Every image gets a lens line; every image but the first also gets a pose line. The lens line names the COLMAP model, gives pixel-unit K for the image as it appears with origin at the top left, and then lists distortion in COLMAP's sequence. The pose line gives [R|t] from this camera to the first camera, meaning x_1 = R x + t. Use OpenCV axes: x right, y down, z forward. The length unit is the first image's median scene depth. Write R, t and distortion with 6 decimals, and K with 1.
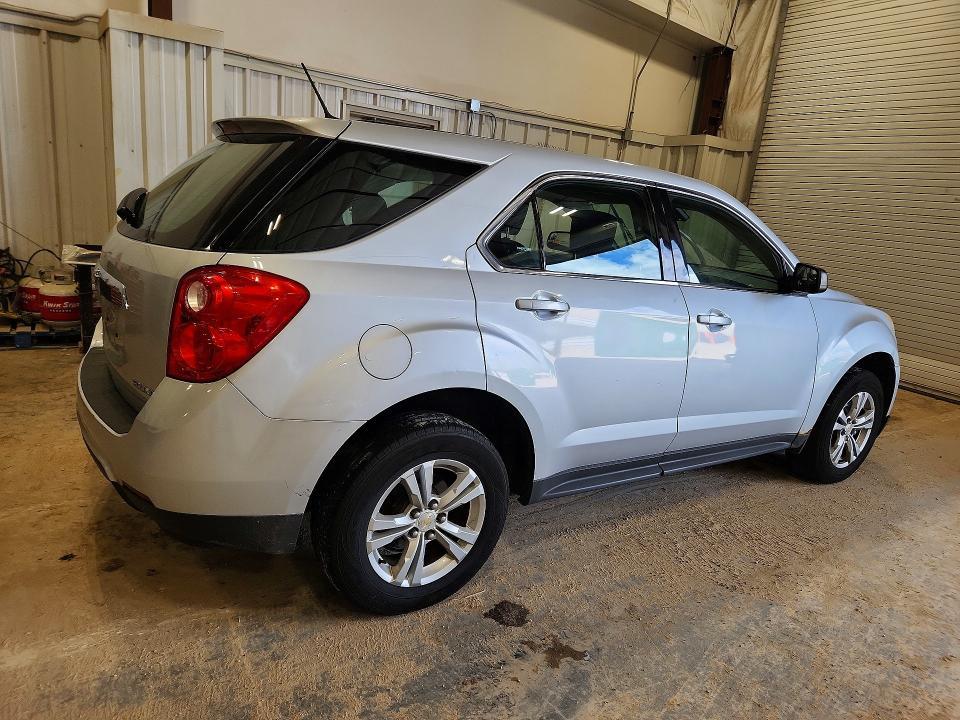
lens RADIAL K [[651.3, 0, 480.0], [0, 651.3, 360.0], [0, 0, 1]] dist [0.052258, -0.040262]
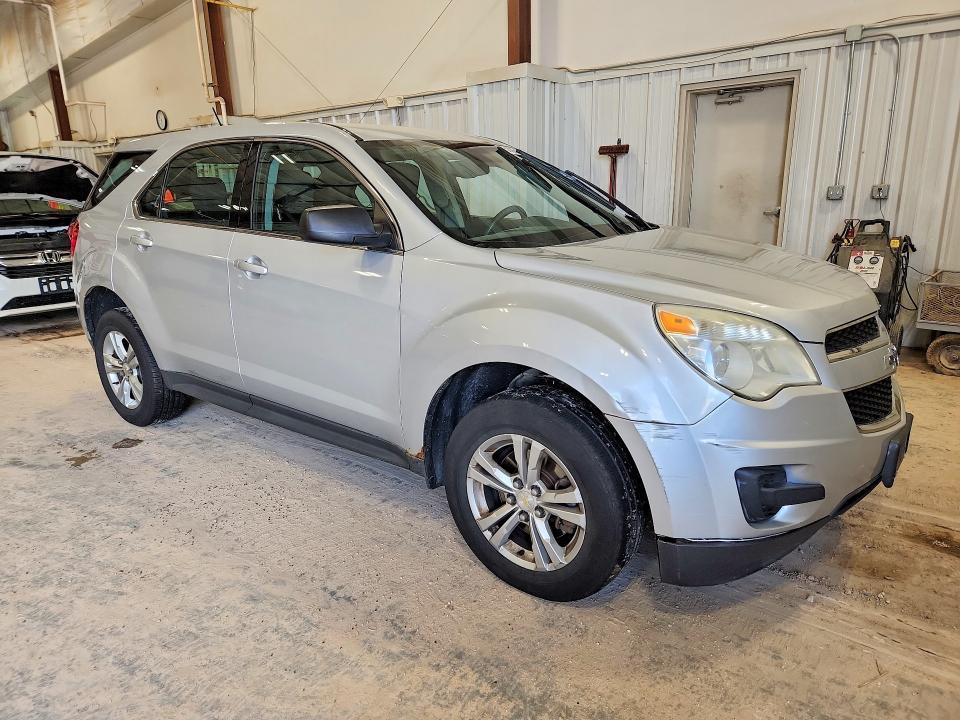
lens RADIAL K [[651.3, 0, 480.0], [0, 651.3, 360.0], [0, 0, 1]] dist [0.052258, -0.040262]
pose [[0.305991, 0.134593, -0.942472, 0.917044], [-0.186638, 0.979227, 0.079246, -0.033216], [0.933561, 0.151652, 0.324755, 0.681951]]
